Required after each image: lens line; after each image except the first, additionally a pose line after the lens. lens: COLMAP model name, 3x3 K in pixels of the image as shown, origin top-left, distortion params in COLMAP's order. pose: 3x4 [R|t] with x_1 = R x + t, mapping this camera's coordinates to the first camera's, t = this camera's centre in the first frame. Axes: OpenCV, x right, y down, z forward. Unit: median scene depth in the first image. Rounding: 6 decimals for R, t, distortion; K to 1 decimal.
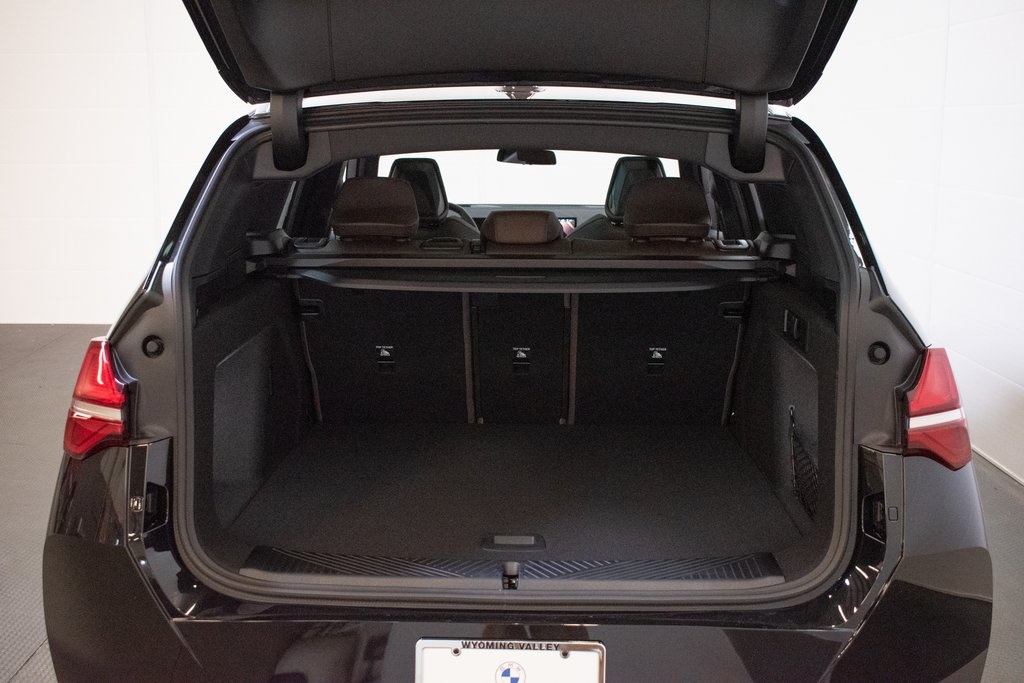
lens RADIAL K [[1113.5, 0, 513.9], [0, 1113.5, 339.0], [0, 0, 1]] dist [-0.065311, 0.000000]
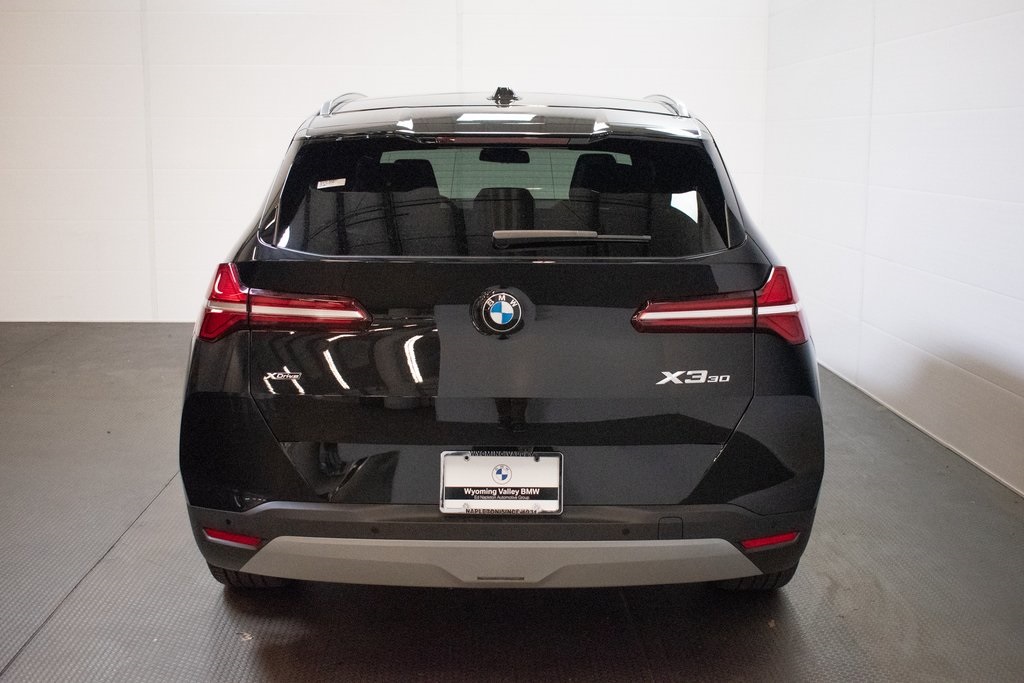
lens RADIAL K [[1124.5, 0, 509.2], [0, 1124.5, 343.6], [0, 0, 1]] dist [-0.009818, 0.000000]
pose [[0.999786, -0.003806, 0.020349, -0.023402], [0.004015, 0.999939, -0.010253, 0.133361], [-0.020309, 0.010332, 0.999740, -0.553849]]
